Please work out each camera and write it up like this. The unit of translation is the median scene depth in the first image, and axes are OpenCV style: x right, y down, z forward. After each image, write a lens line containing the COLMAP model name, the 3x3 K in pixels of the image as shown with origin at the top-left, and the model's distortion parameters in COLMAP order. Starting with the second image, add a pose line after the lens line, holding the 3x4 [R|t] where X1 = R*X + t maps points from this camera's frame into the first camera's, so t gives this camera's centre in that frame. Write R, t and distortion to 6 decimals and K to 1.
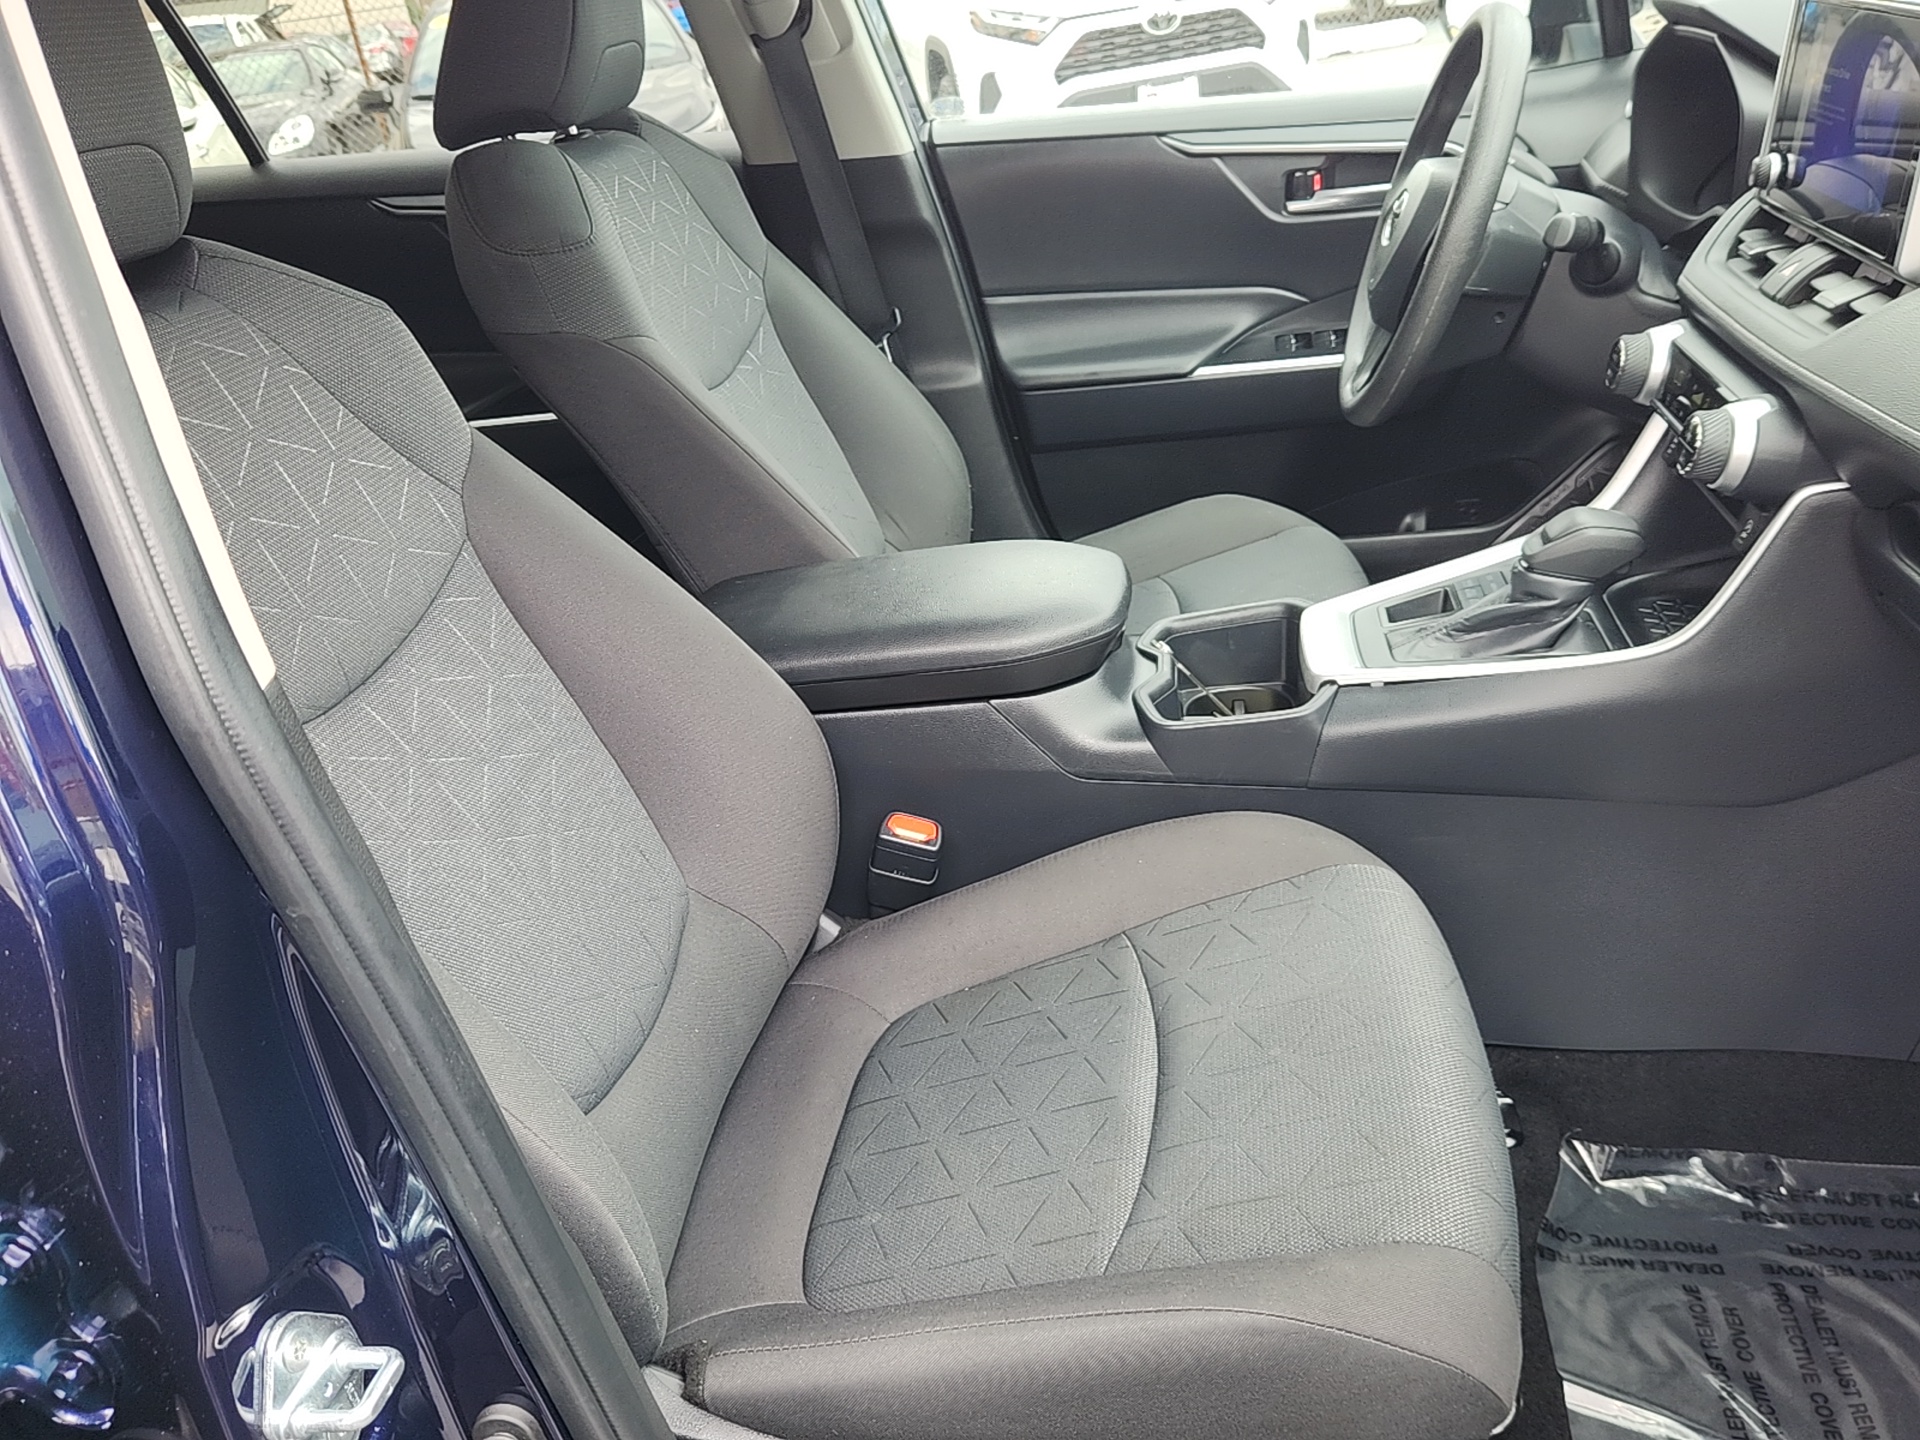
lens RADIAL K [[1874.6, 0, 960.0], [0, 1874.6, 720.0], [0, 0, 1]] dist [0.076680, -0.152358]
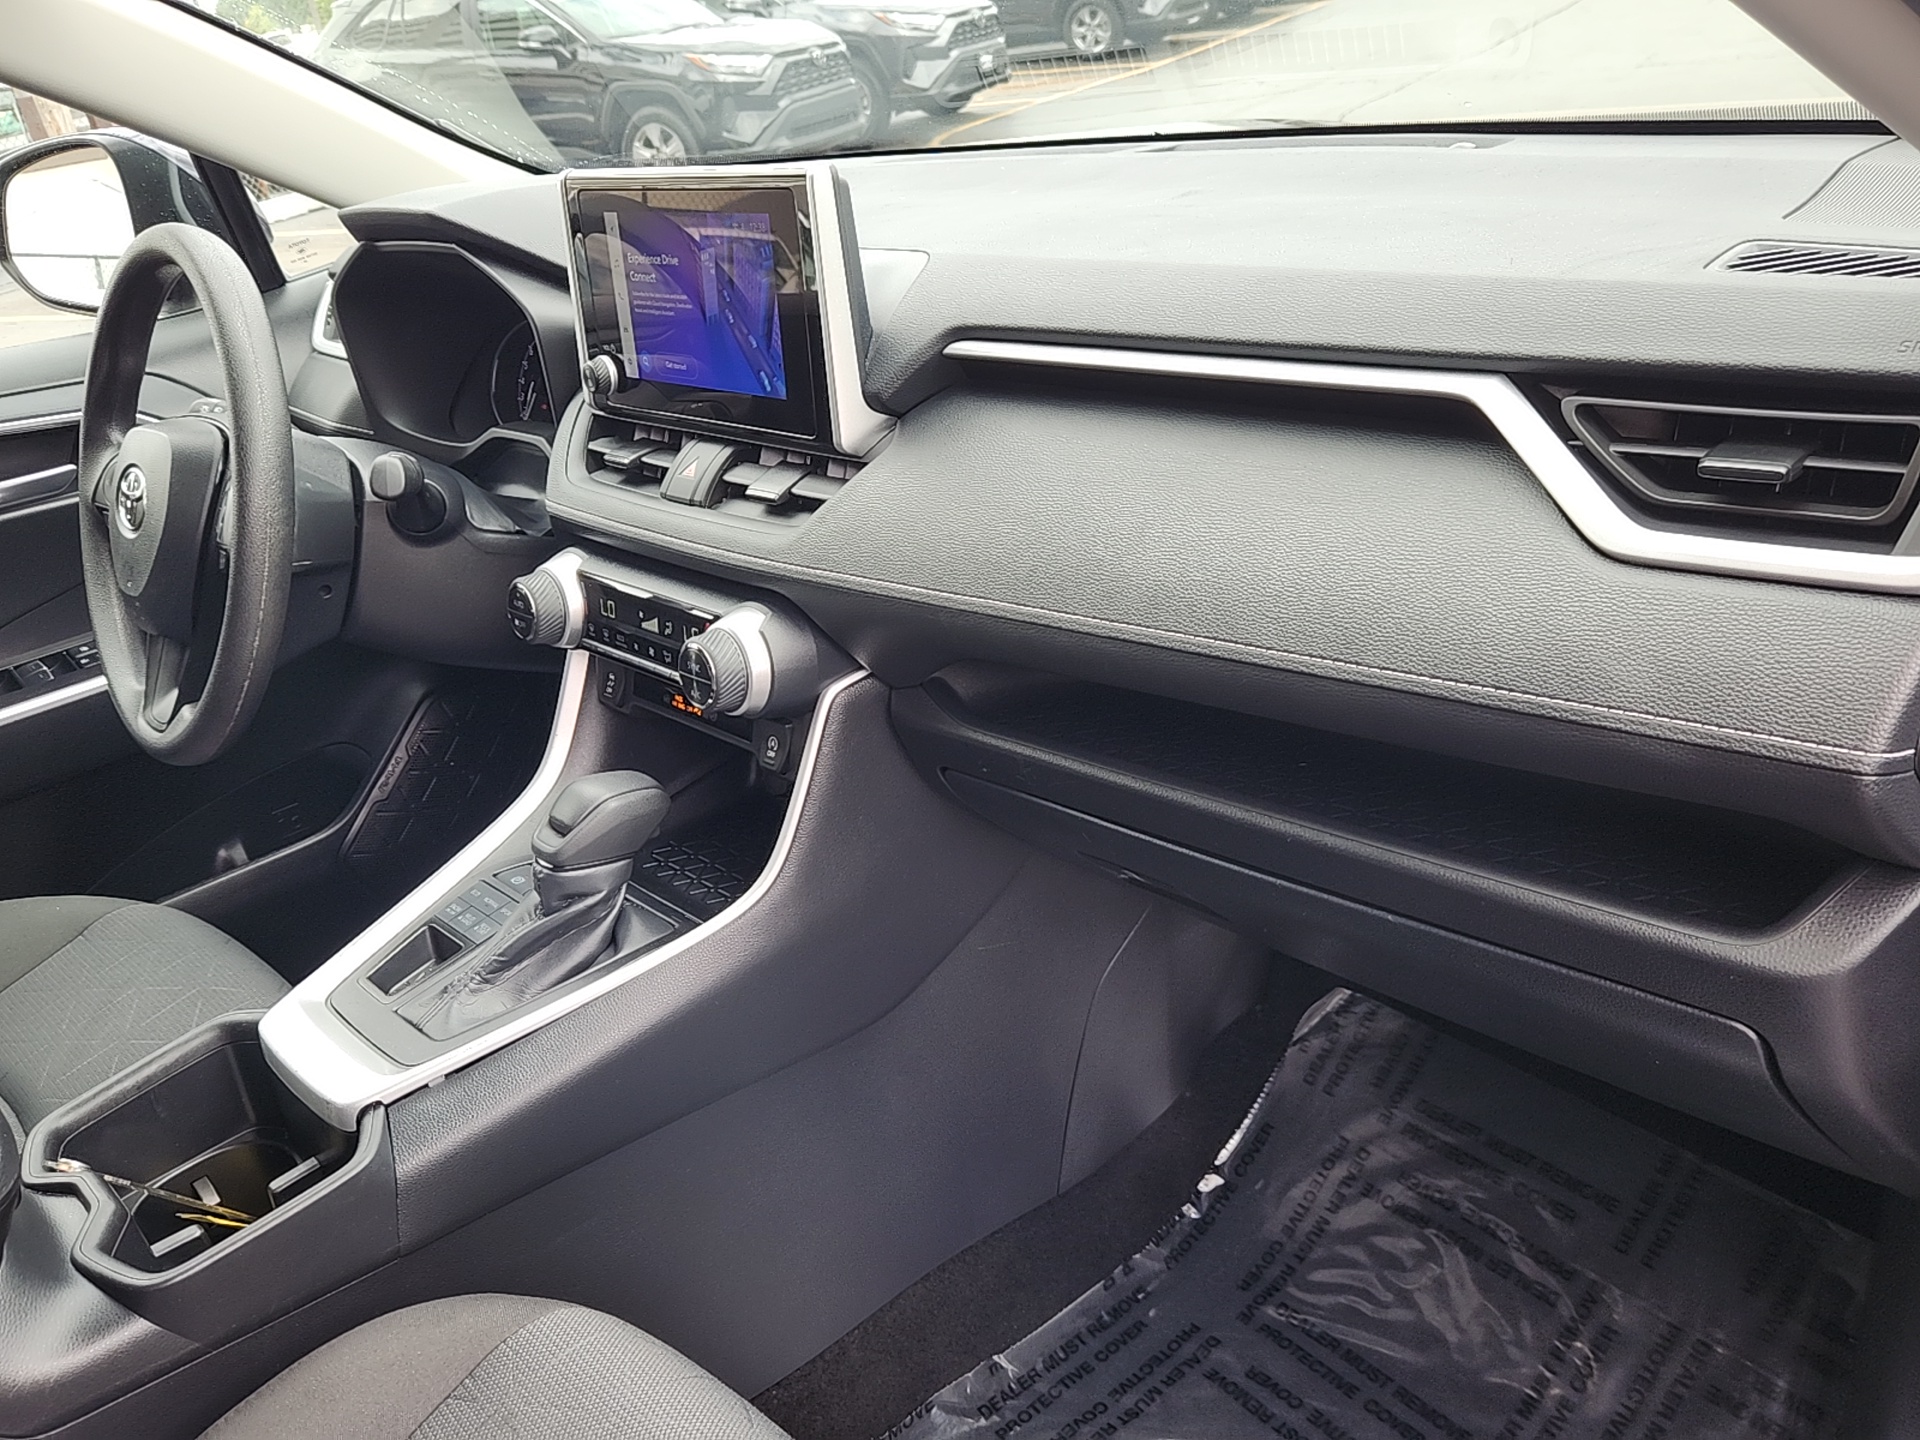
lens RADIAL K [[1591.3, 0, 960.0], [0, 1591.3, 720.0], [0, 0, 1]] dist [0.065563, -0.063336]
pose [[0.617467, -0.278753, 0.735548, -0.078299], [0.354090, 0.933501, 0.056526, -0.113402], [-0.702392, 0.225548, 0.675110, 0.382191]]
